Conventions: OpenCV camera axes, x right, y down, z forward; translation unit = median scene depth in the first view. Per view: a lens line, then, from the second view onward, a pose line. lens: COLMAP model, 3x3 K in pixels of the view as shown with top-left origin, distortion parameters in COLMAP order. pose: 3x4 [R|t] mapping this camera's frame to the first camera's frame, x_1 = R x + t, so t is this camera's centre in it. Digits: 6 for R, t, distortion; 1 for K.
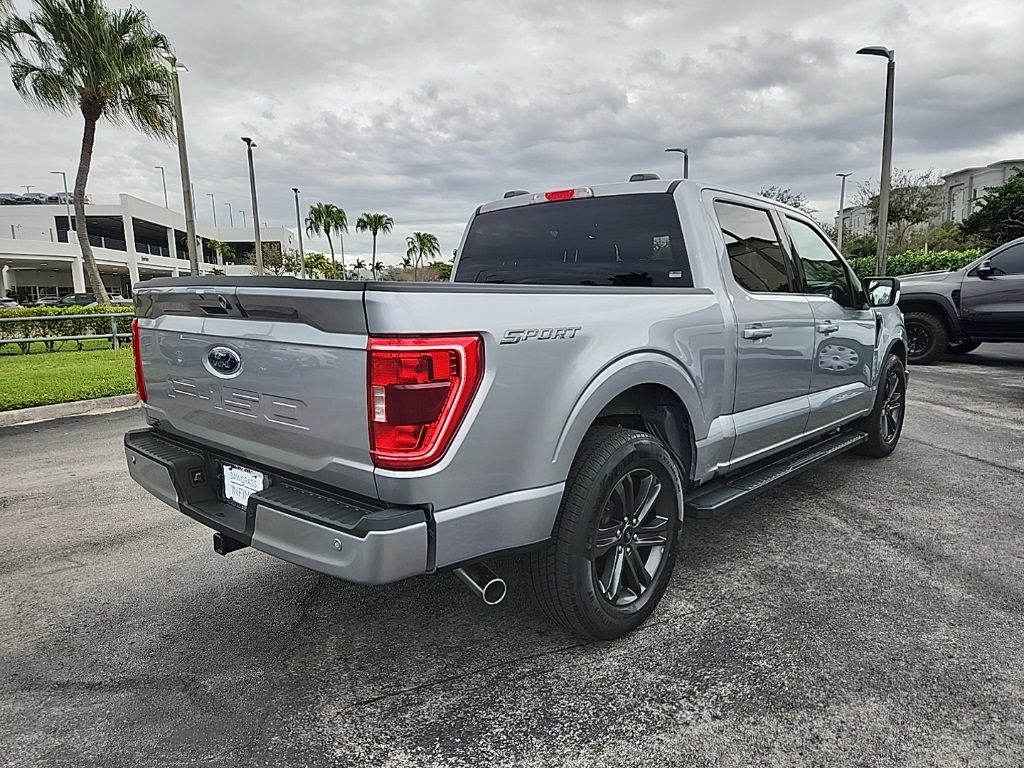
lens RADIAL K [[689.6, 0, 520.6], [0, 689.6, 385.9], [0, 0, 1]] dist [0.069685, -0.055953]
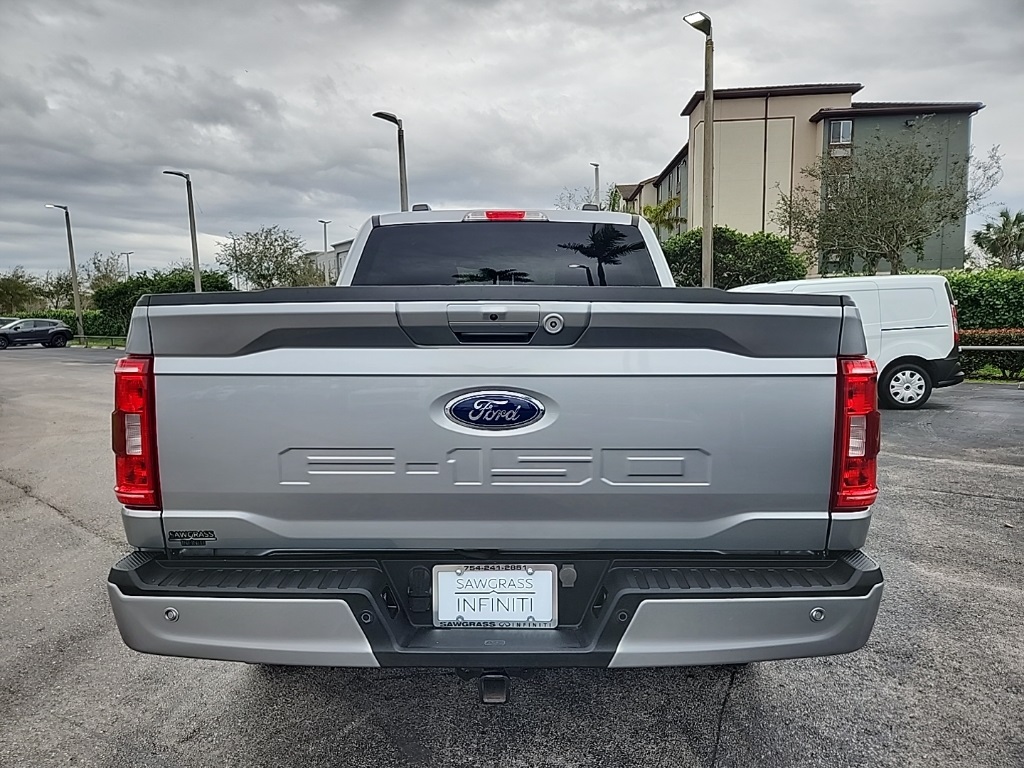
lens RADIAL K [[689.6, 0, 511.9], [0, 689.6, 385.4], [0, 0, 1]] dist [0.069685, -0.055953]
pose [[0.747567, -0.054032, 0.661985, -0.616742], [0.089454, 0.995795, -0.019740, -0.033039], [-0.658135, 0.073975, 0.749257, 0.350034]]
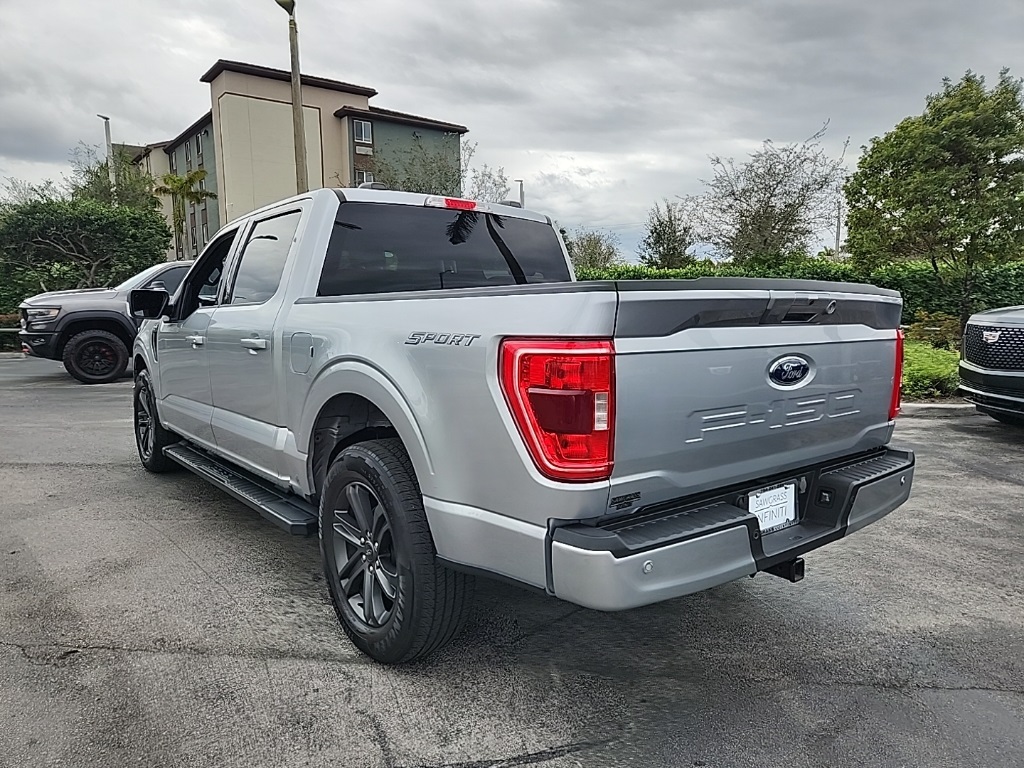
lens RADIAL K [[689.6, 0, 515.4], [0, 689.6, 385.4], [0, 0, 1]] dist [0.069685, -0.055953]
pose [[0.156426, -0.103103, 0.982294, -1.007703], [0.131071, 0.987907, 0.082820, -0.102752], [-0.978954, 0.115795, 0.168048, 0.870007]]
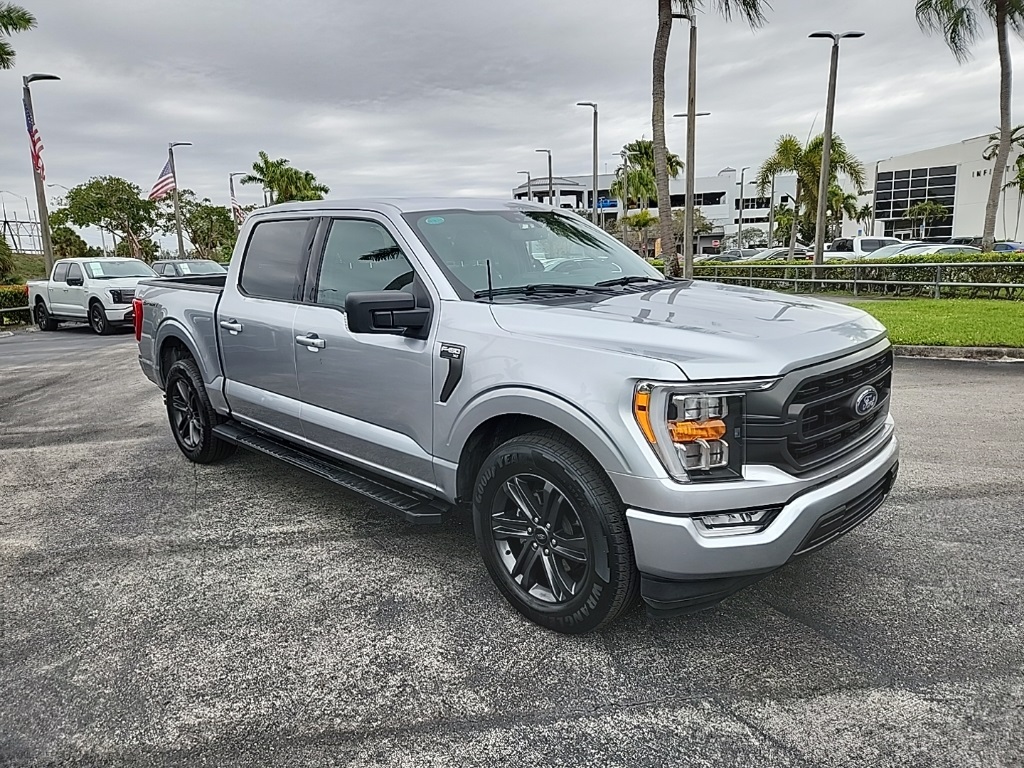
lens RADIAL K [[689.6, 0, 504.0], [0, 689.6, 387.8], [0, 0, 1]] dist [0.069685, -0.055953]
pose [[-0.065358, 0.212199, -0.975038, 1.610879], [-0.104599, 0.970288, 0.218177, -0.301600], [0.992365, 0.116248, -0.041220, 1.567804]]
